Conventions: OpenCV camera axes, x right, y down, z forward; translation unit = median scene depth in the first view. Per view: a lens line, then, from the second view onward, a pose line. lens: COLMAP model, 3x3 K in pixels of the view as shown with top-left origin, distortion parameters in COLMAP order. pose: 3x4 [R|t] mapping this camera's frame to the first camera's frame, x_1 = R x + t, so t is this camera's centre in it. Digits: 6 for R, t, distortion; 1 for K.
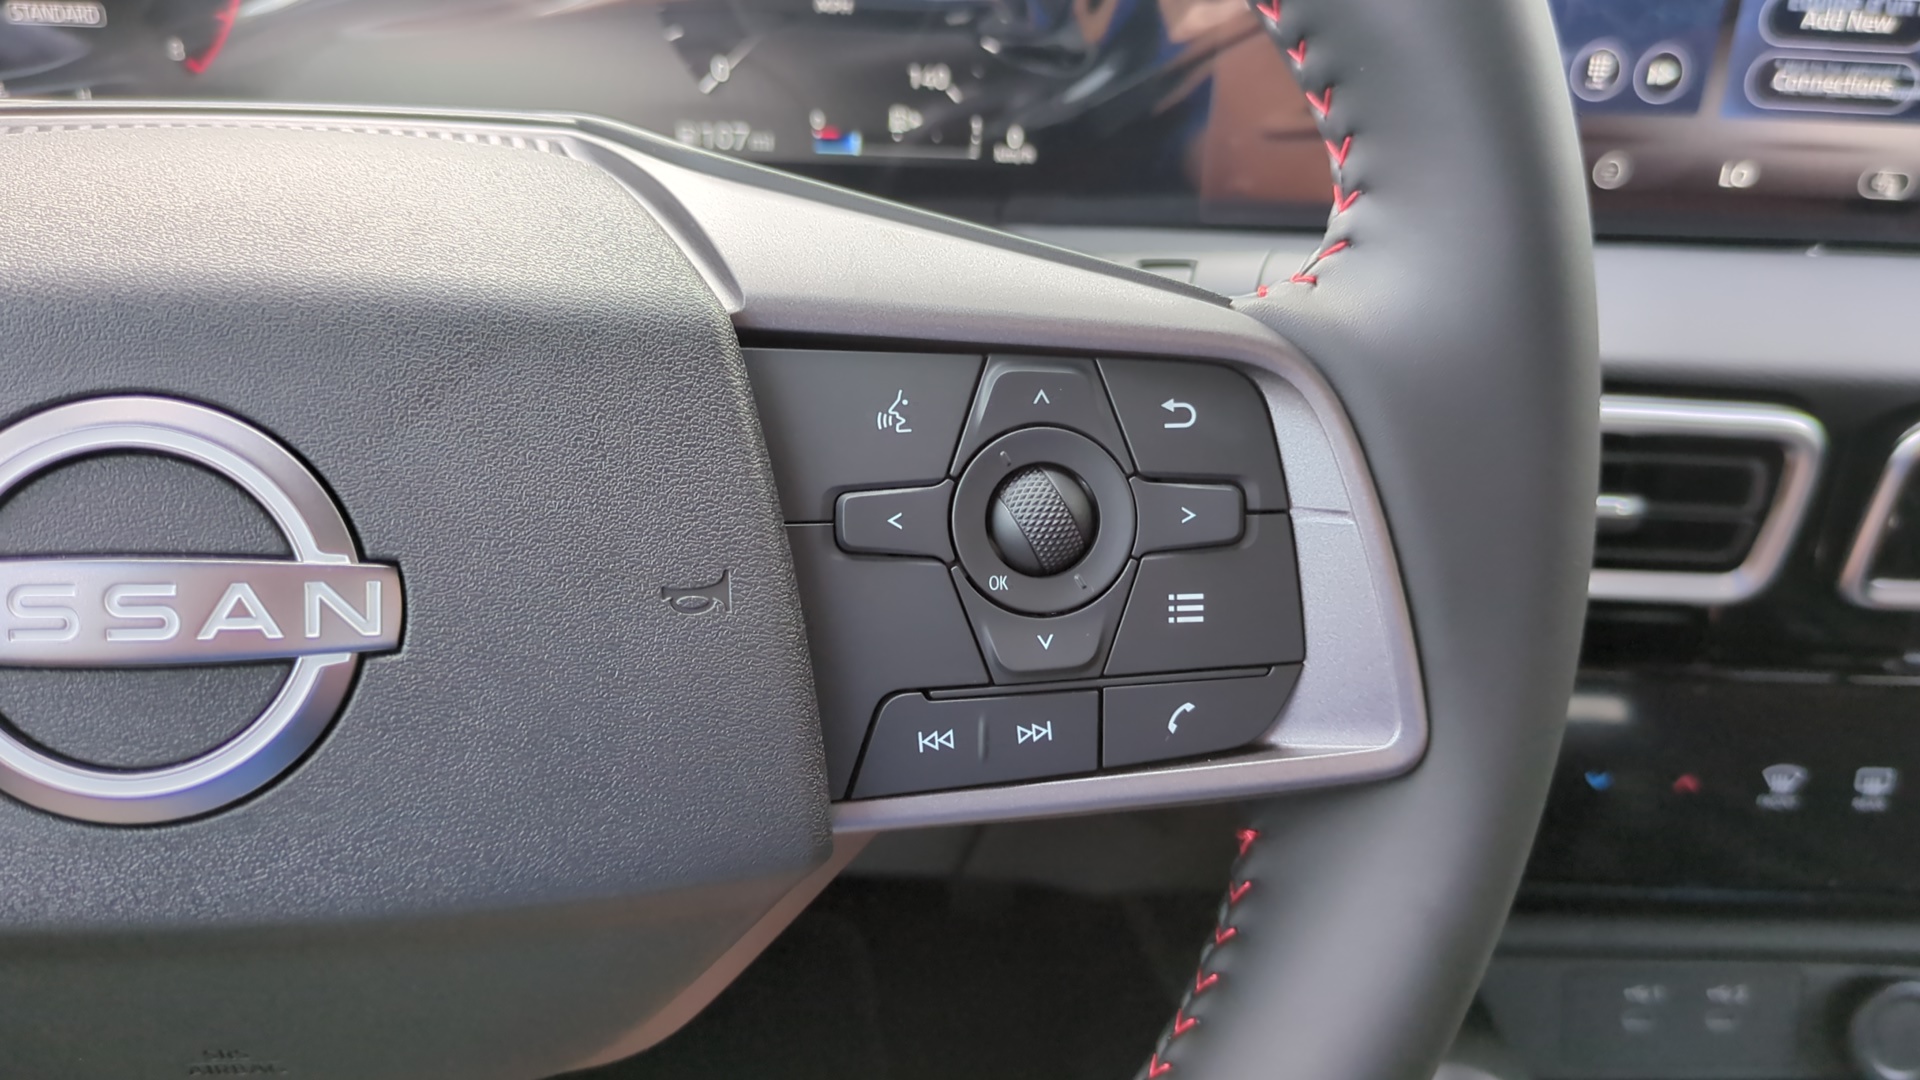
lens RADIAL K [[1606.5, 0, 977.6], [0, 1606.5, 535.9], [0, 0, 1]] dist [0.014012, -0.040633]
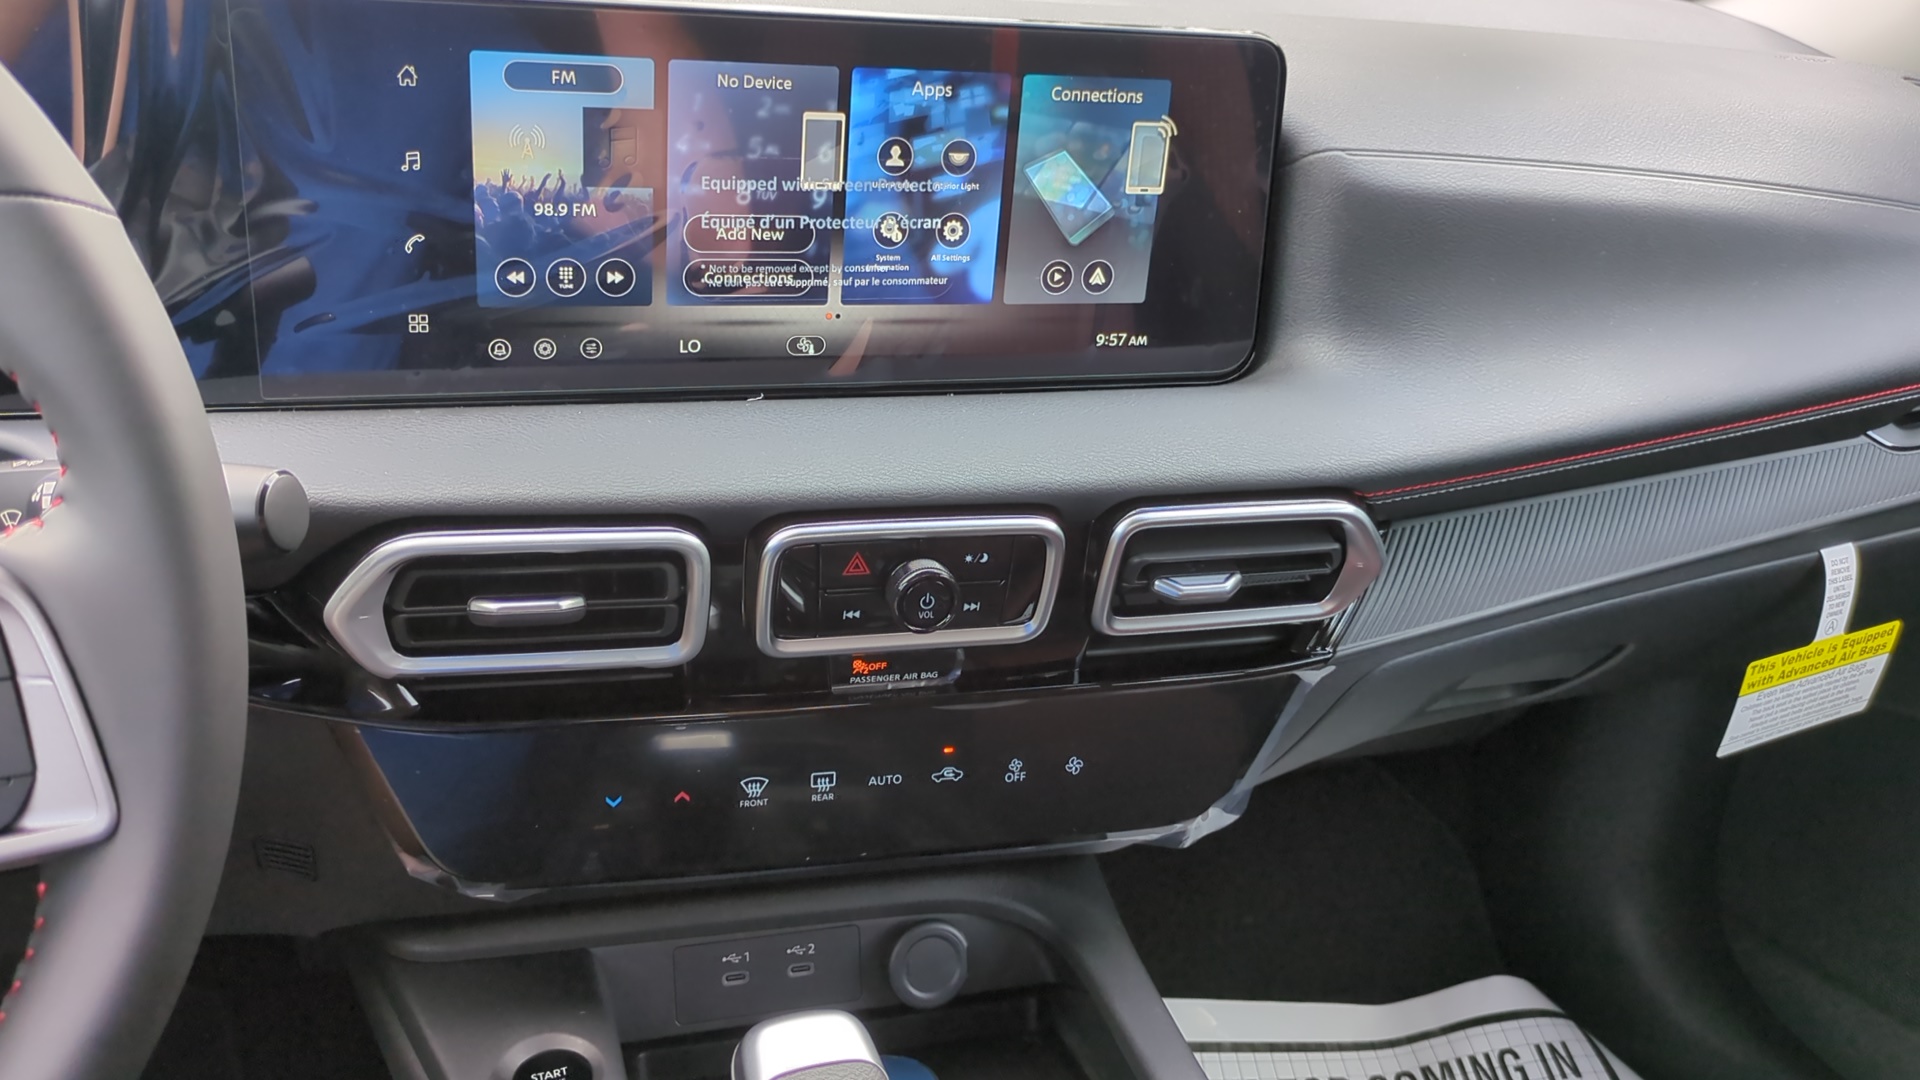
lens RADIAL K [[1606.5, 0, 963.6], [0, 1606.5, 534.2], [0, 0, 1]] dist [0.014012, -0.040633]
pose [[0.968019, -0.066772, 0.241826, 0.705835], [0.070804, 0.997458, -0.008008, -0.075986], [-0.240677, 0.024874, 0.970287, -0.726614]]
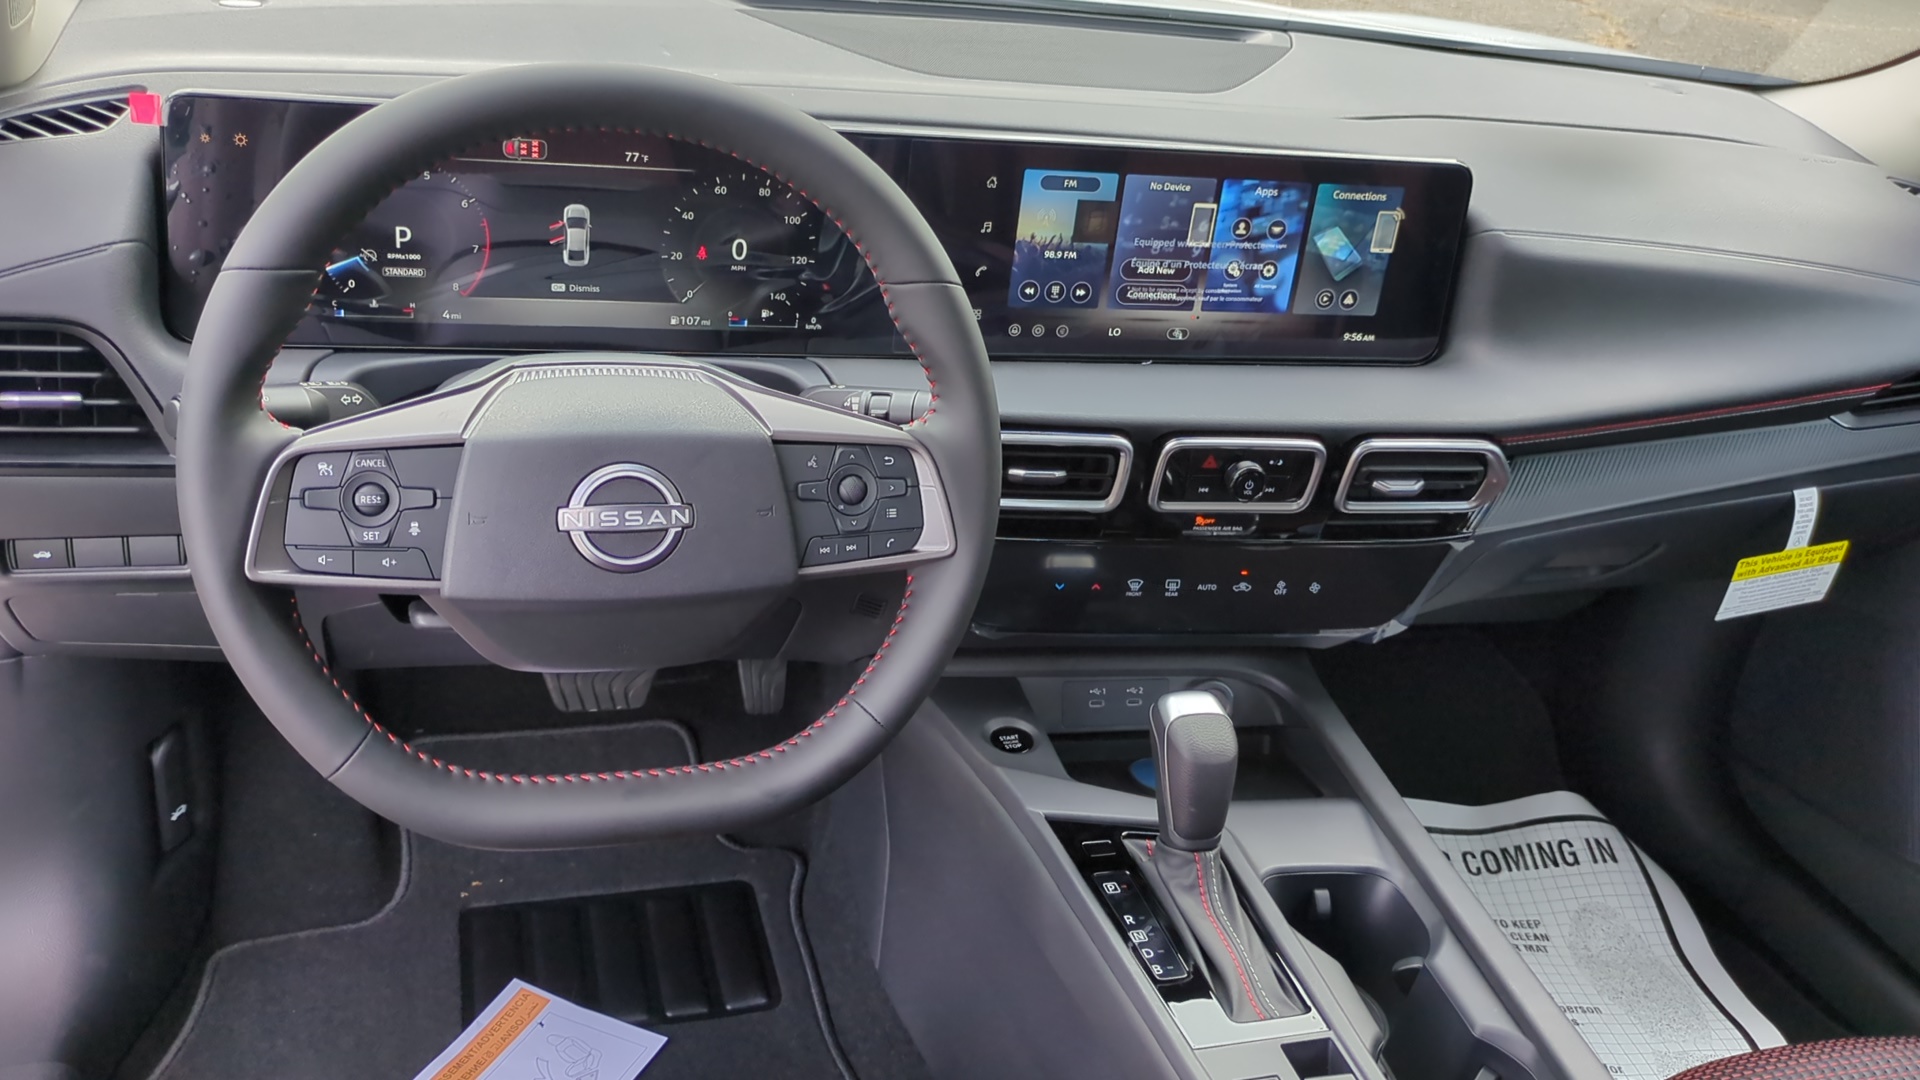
lens RADIAL K [[1606.5, 0, 948.2], [0, 1606.5, 541.4], [0, 0, 1]] dist [0.014012, -0.040633]
pose [[0.984529, -0.020624, 0.174005, -0.374356], [0.012389, 0.998757, 0.048280, -0.064596], [-0.174784, -0.045377, 0.983561, -2.577493]]
